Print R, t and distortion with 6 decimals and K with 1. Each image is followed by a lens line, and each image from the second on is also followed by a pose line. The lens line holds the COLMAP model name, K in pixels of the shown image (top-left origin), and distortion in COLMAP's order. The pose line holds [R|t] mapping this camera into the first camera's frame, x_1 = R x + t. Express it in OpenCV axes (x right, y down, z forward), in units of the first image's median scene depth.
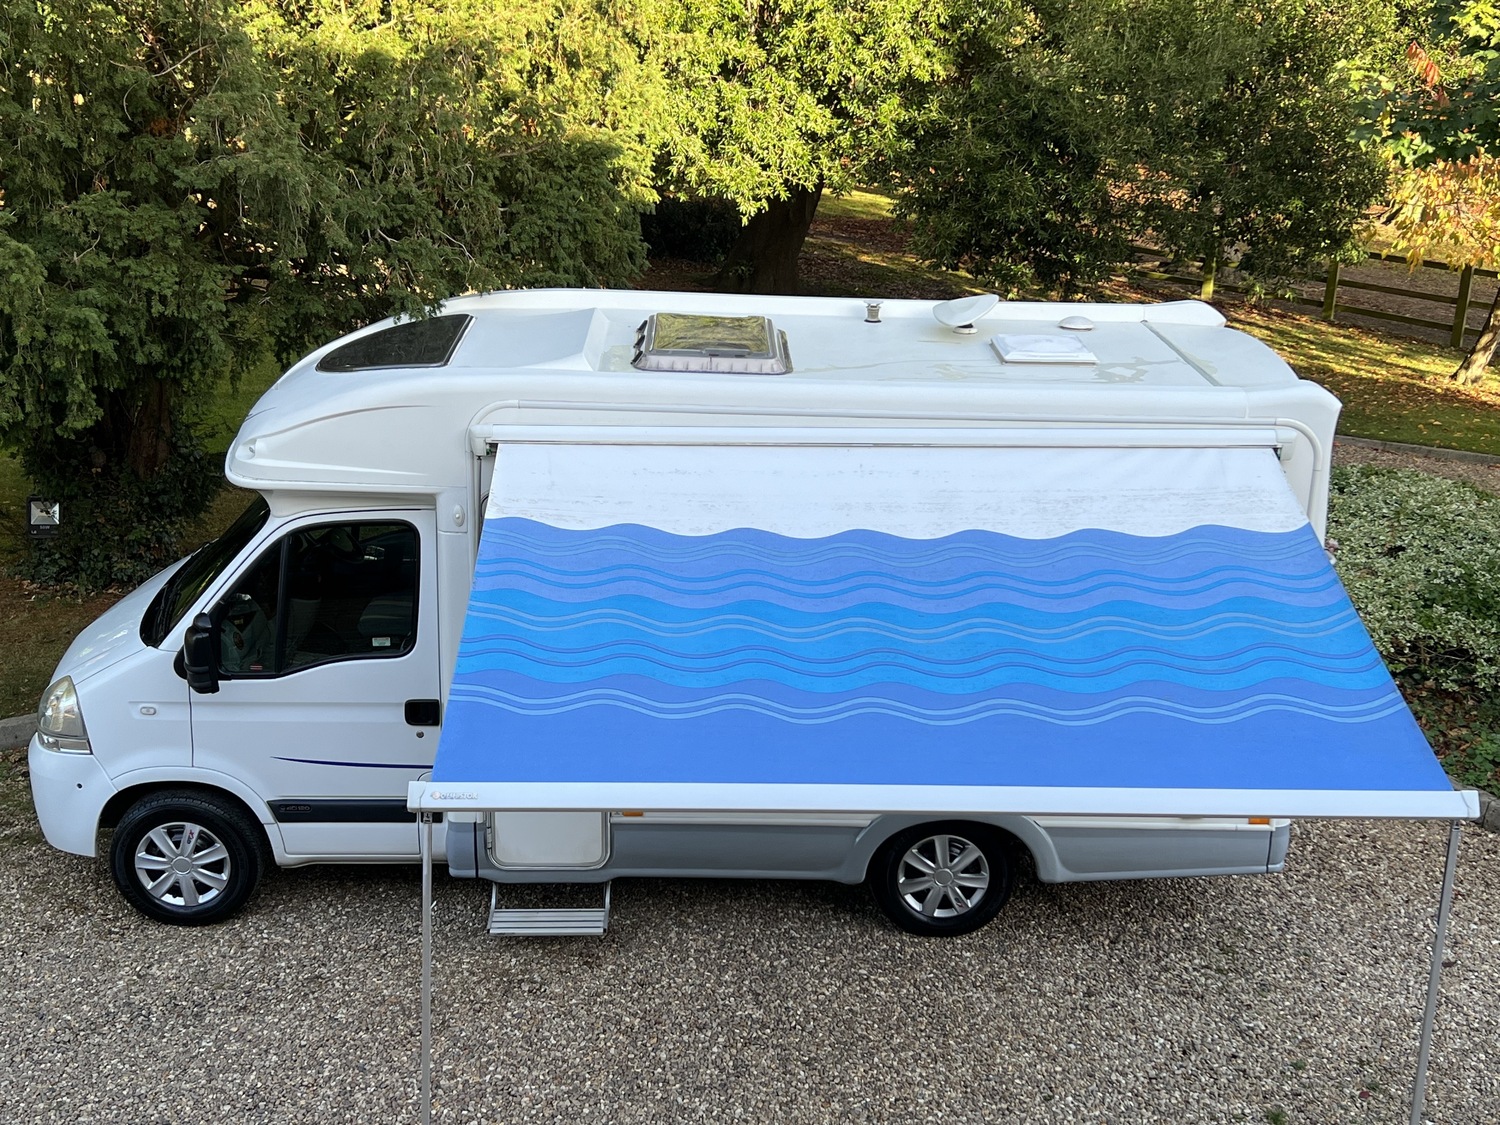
lens RADIAL K [[1777.6, 0, 757.7], [0, 1777.6, 560.3], [0, 0, 1]] dist [0.071703, 0.000000]
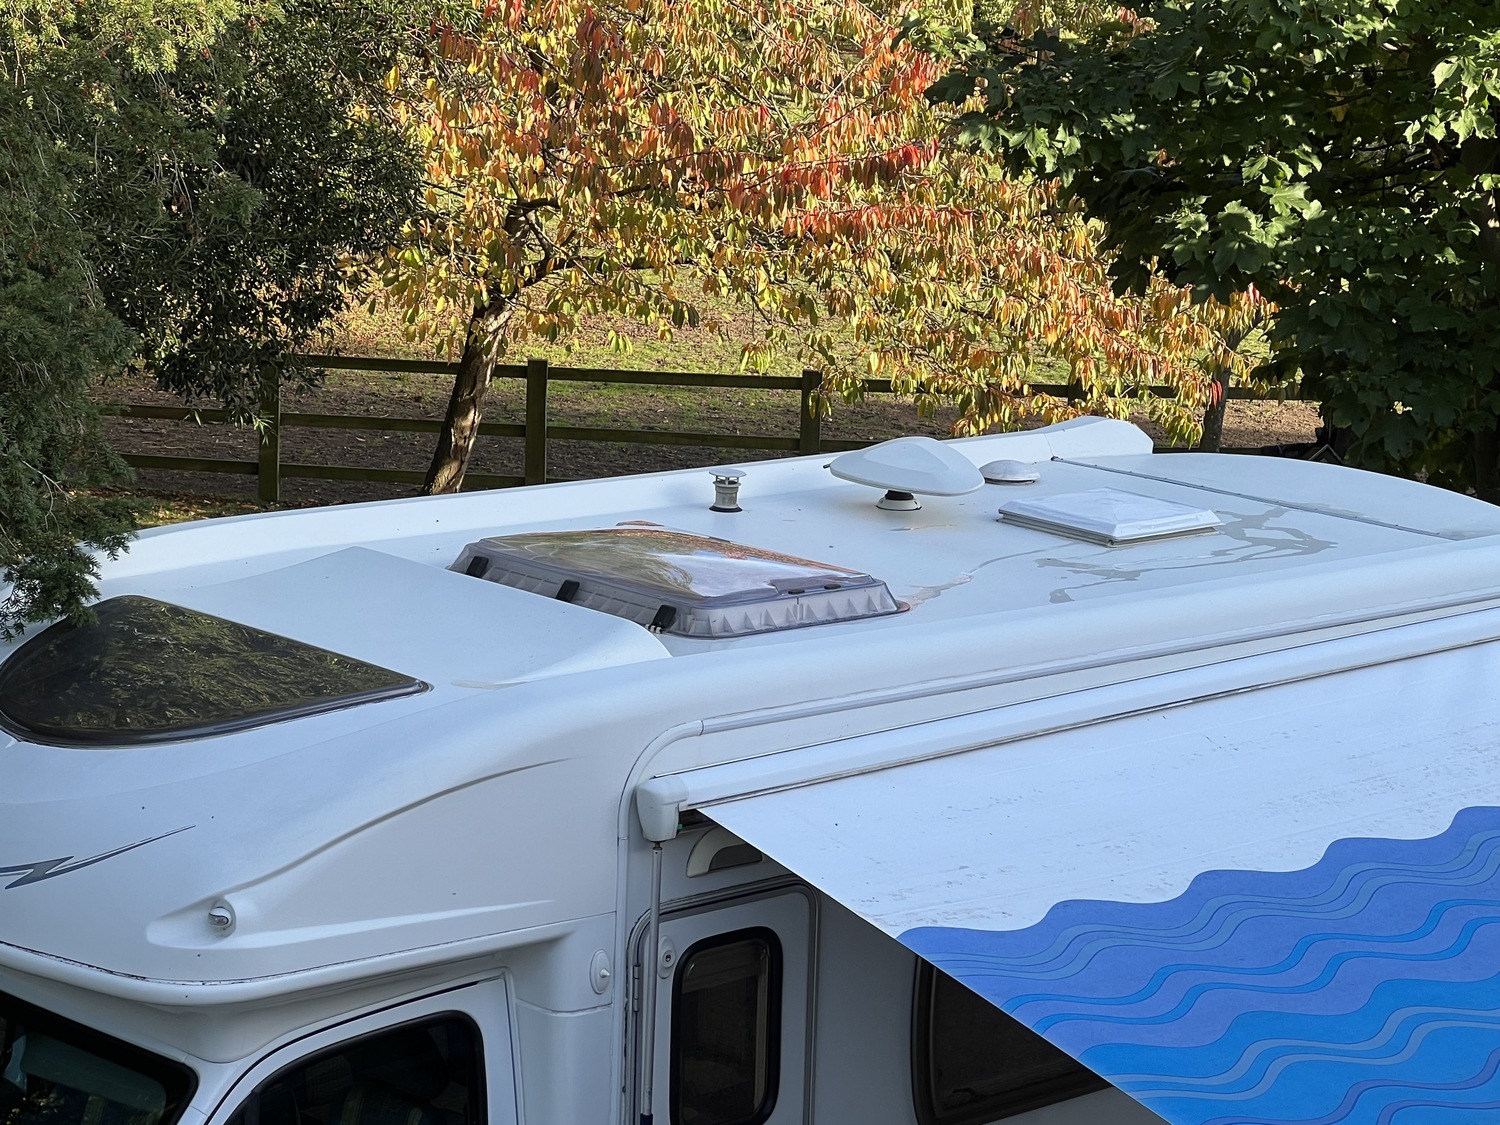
lens RADIAL K [[3856.7, 0, 738.5], [0, 3856.7, 553.6], [0, 0, 1]] dist [0.072907, 0.000000]
pose [[0.760264, -0.121550, 0.638141, -0.753217], [0.193181, 0.980201, -0.043447, -0.079287], [-0.620225, 0.156307, 0.768693, 0.130603]]
